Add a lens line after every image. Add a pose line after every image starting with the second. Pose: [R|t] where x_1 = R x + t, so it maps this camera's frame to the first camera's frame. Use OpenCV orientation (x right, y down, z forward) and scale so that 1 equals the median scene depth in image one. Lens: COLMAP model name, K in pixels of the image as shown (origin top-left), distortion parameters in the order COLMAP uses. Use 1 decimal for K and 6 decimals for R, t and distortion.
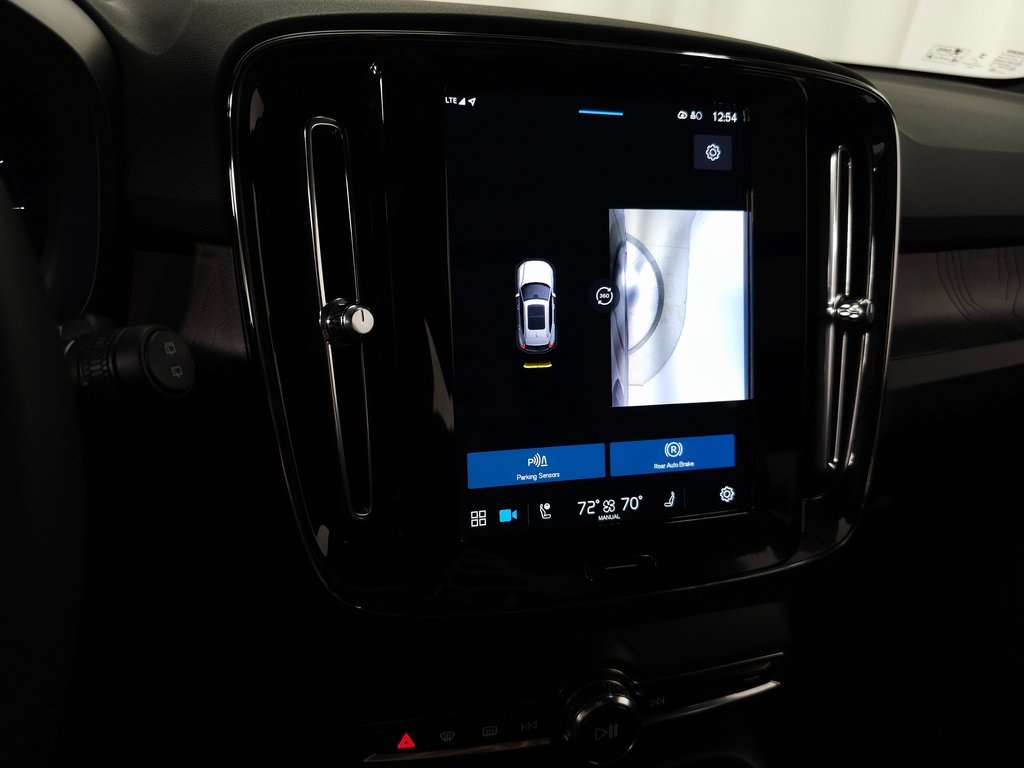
lens RADIAL K [[697.6, 0, 512.0], [0, 697.6, 384.0], [0, 0, 1]] dist [0.031242, -0.040816]
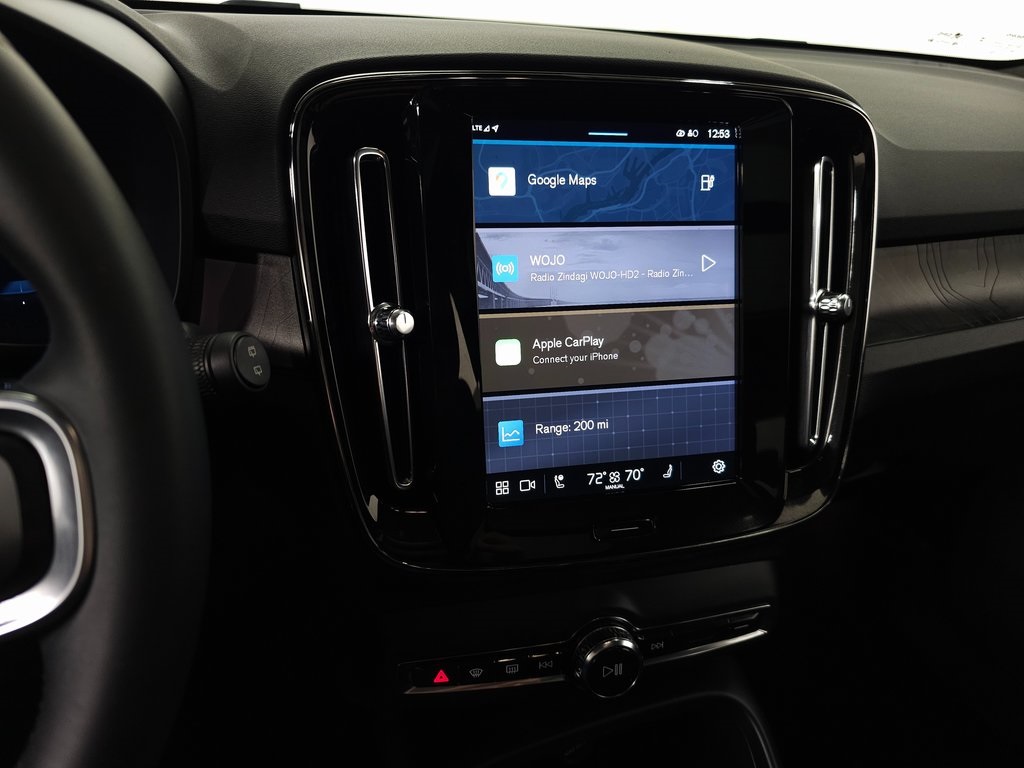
lens RADIAL K [[696.6, 0, 508.2], [0, 696.6, 374.9], [0, 0, 1]] dist [0.055170, -0.069875]
pose [[0.999739, -0.003581, -0.022581, -0.010374], [0.004439, 0.999265, 0.038077, -0.038833], [0.022428, -0.038167, 0.999020, -0.150875]]
